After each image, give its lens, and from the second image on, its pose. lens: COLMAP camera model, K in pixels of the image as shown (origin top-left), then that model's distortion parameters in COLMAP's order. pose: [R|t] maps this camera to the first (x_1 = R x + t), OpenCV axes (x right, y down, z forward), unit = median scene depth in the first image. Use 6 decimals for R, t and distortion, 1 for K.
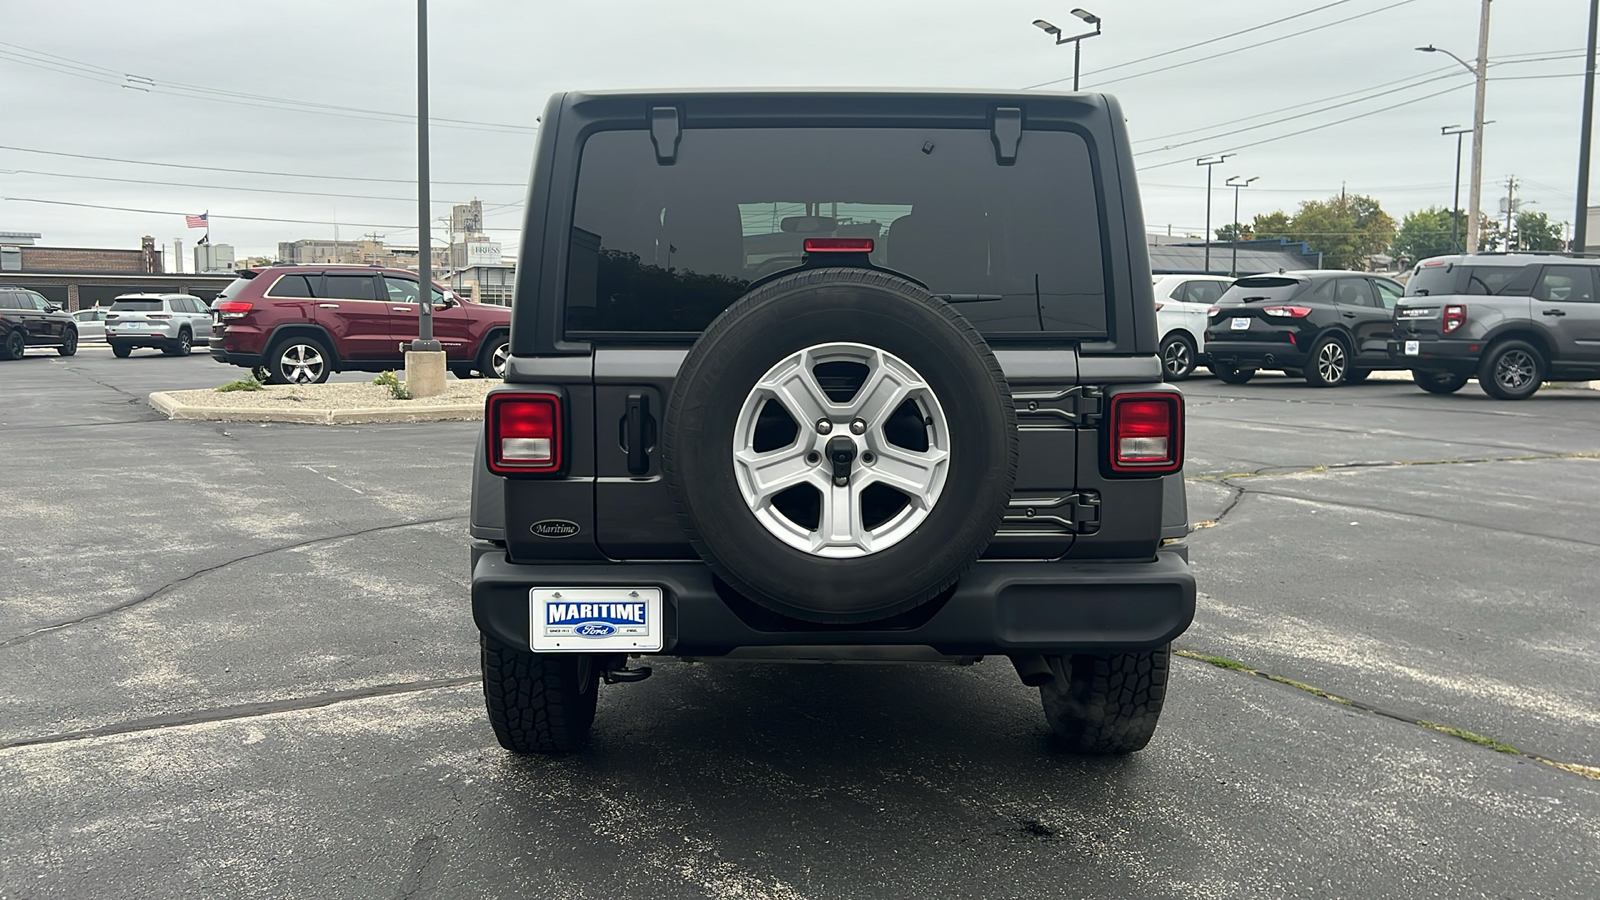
lens RADIAL K [[1373.3, 0, 799.2], [0, 1373.3, 448.1], [0, 0, 1]] dist [0.062203, -0.075200]
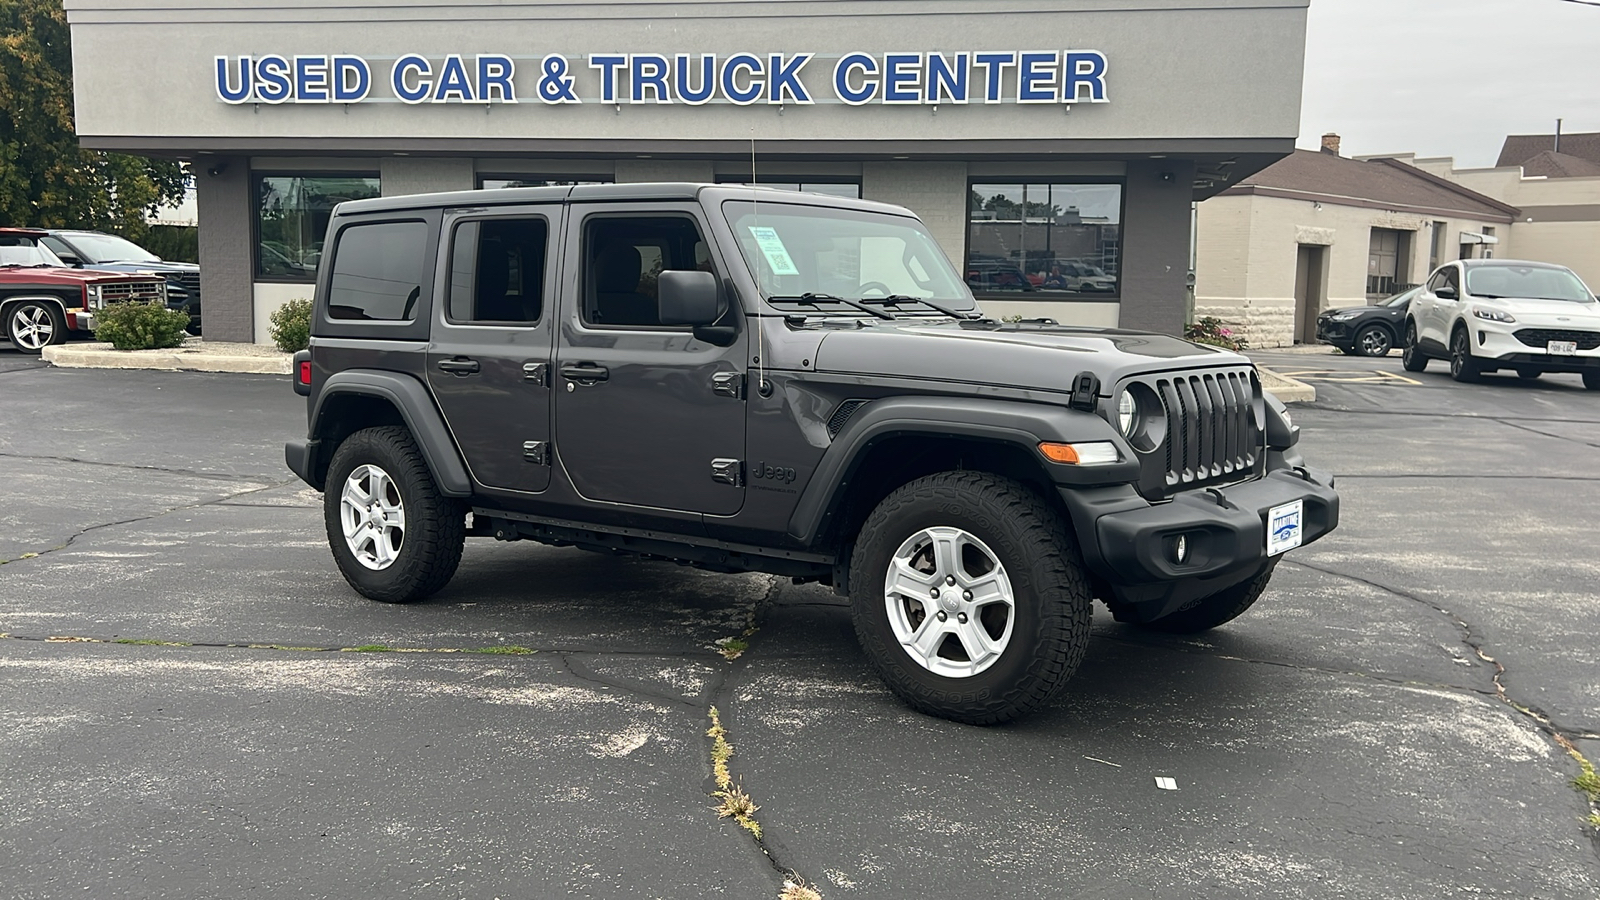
lens RADIAL K [[1373.3, 0, 803.2], [0, 1373.3, 445.9], [0, 0, 1]] dist [0.062203, -0.075200]
pose [[-0.634528, 0.074232, -0.769327, 0.838809], [-0.097289, 0.979789, 0.174782, -0.203949], [0.766752, 0.185751, -0.614481, 1.731795]]
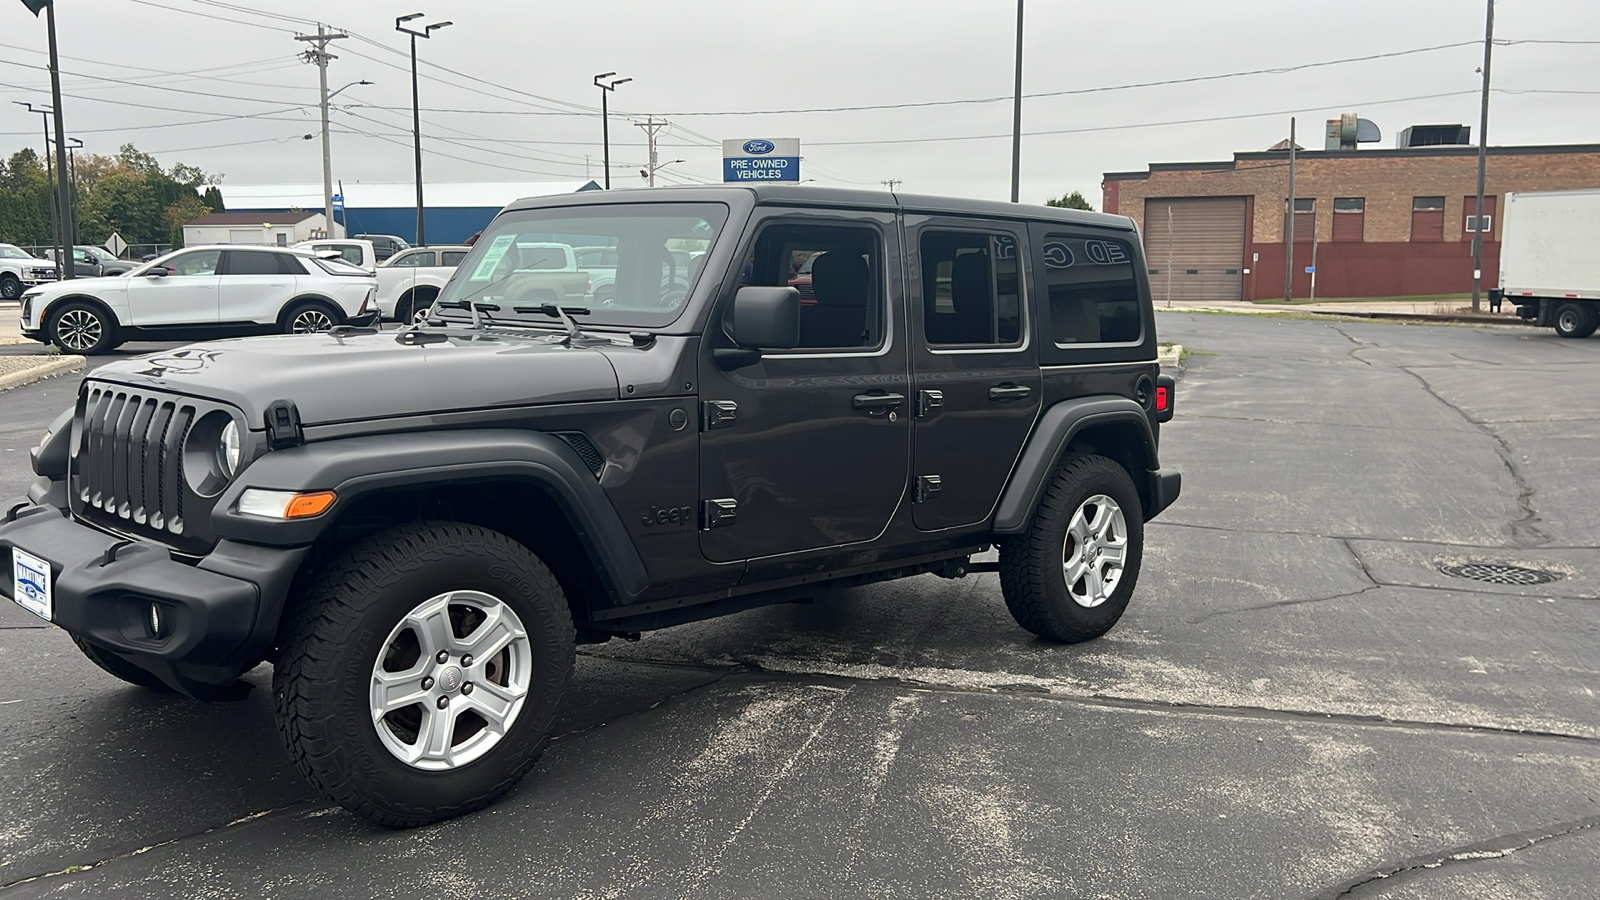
lens RADIAL K [[1373.3, 0, 802.9], [0, 1373.3, 448.4], [0, 0, 1]] dist [0.062203, -0.075200]
pose [[-0.694852, -0.096526, 0.712646, -0.756949], [0.062945, 0.978985, 0.193974, -0.212061], [-0.716393, 0.179640, -0.674174, 1.625991]]
